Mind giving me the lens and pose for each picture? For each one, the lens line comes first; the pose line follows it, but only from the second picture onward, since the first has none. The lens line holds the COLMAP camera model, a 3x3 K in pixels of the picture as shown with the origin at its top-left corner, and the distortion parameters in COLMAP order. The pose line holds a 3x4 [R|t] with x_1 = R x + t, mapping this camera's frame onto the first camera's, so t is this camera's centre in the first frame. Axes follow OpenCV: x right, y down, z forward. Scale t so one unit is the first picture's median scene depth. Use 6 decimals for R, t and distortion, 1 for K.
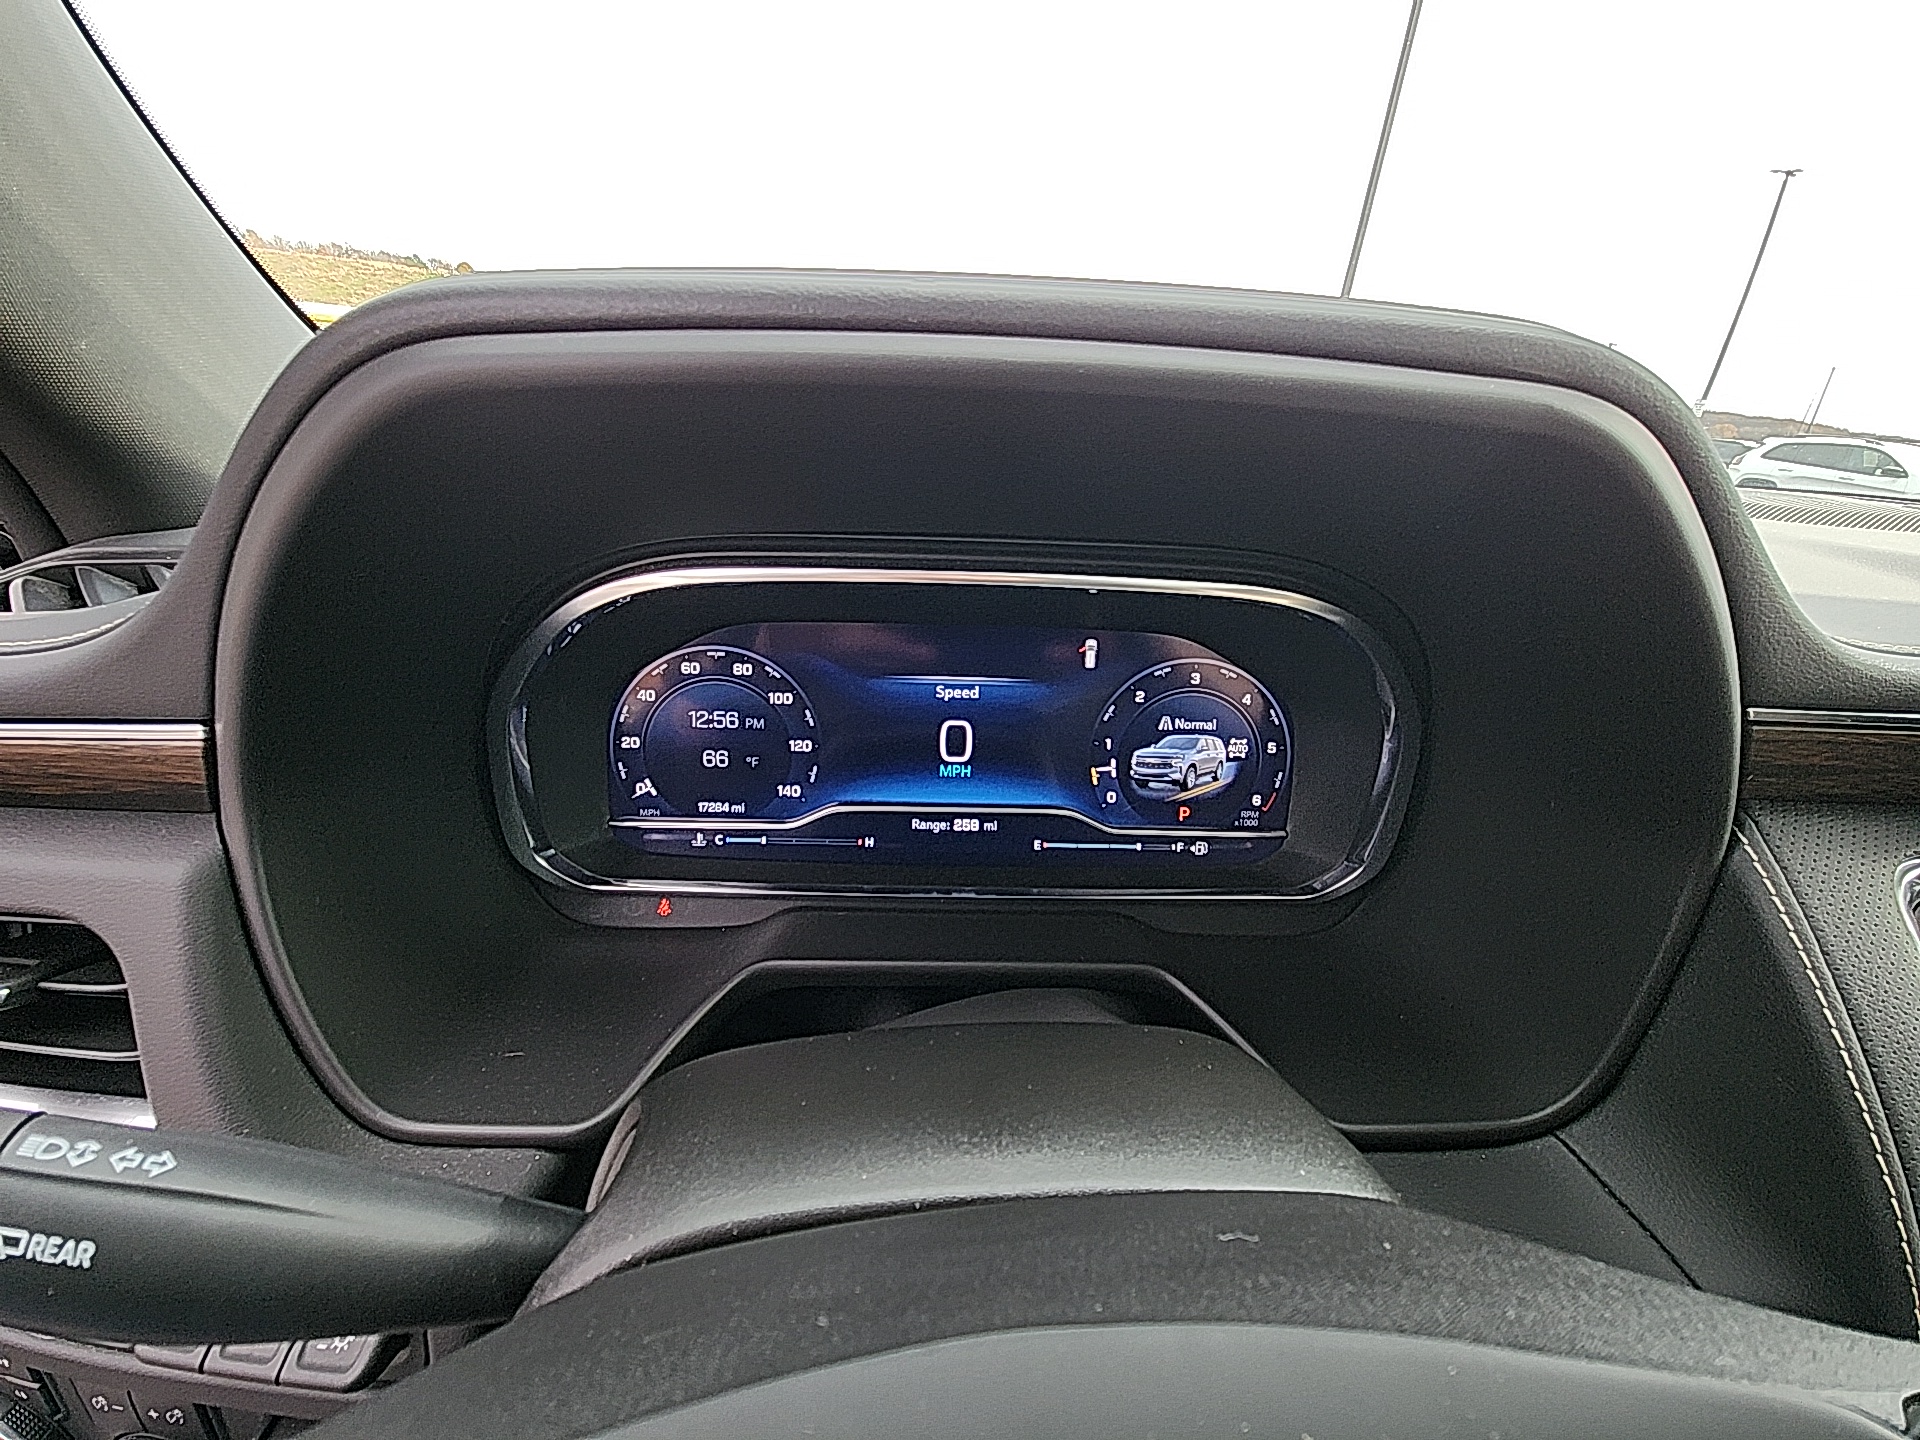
lens RADIAL K [[782.6, 0, 960.0], [0, 782.6, 720.0], [0, 0, 1]] dist [-0.016075, -0.000289]
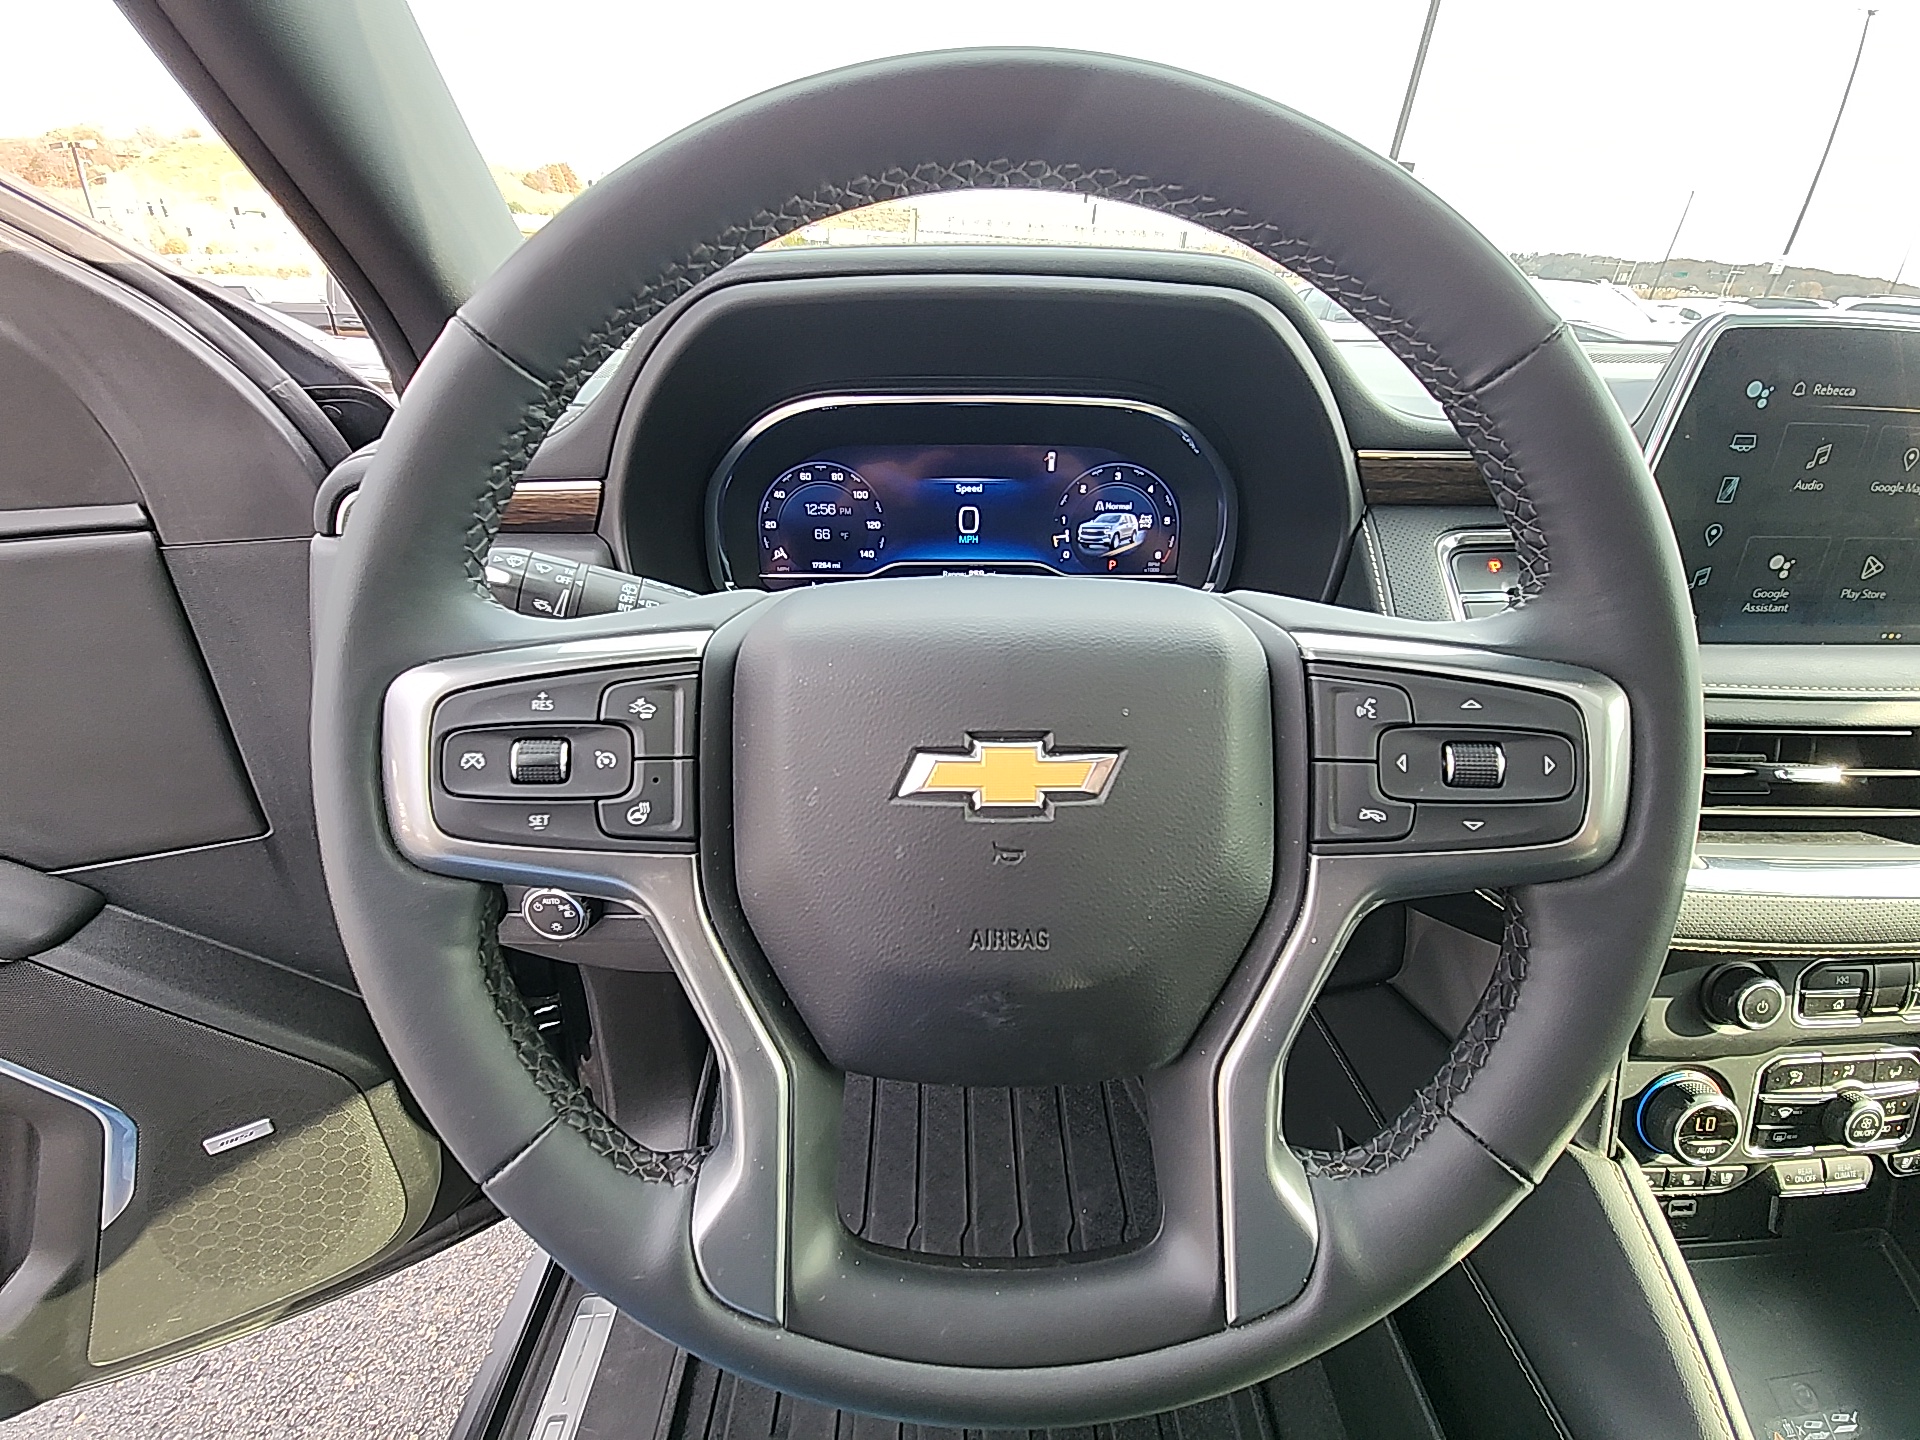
lens RADIAL K [[776.6, 0, 957.5], [0, 776.6, 706.2], [0, 0, 1]] dist [0.007455, -0.008574]
pose [[0.999095, -0.014454, -0.039993, 0.029860], [0.019183, 0.992526, 0.120513, 0.213900], [0.037952, -0.121171, 0.991906, -0.639136]]
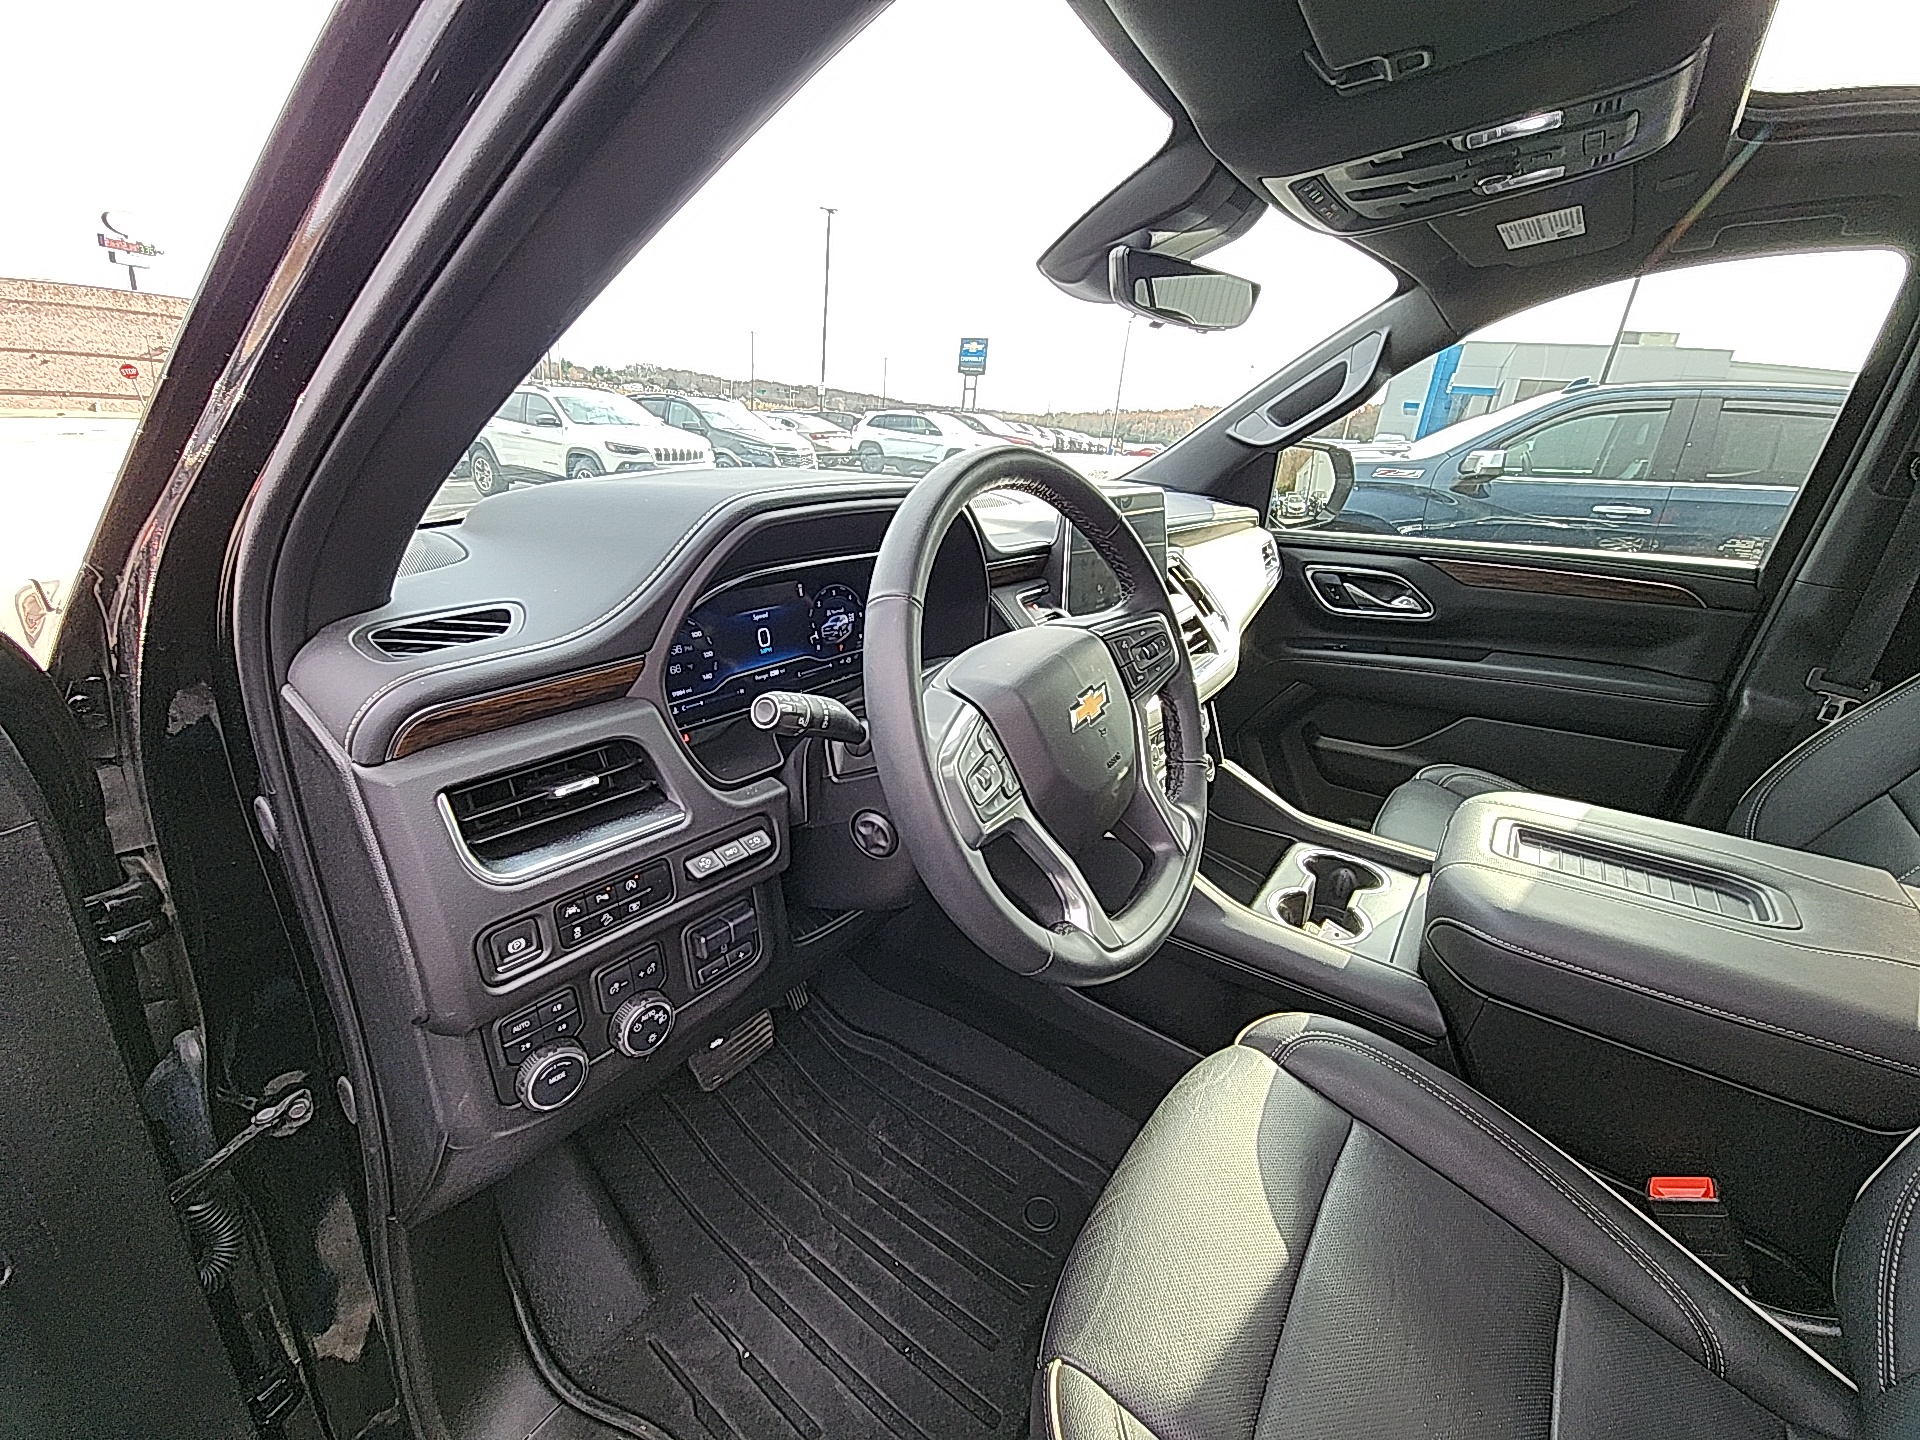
lens RADIAL K [[773.5, 0, 949.4], [0, 773.5, 716.8], [0, 0, 1]] dist [0.001740, -0.000808]
pose [[0.628264, -0.286060, 0.723502, -1.372749], [0.249738, 0.954889, 0.160683, 0.020463], [-0.736828, 0.079734, 0.671362, -0.911451]]
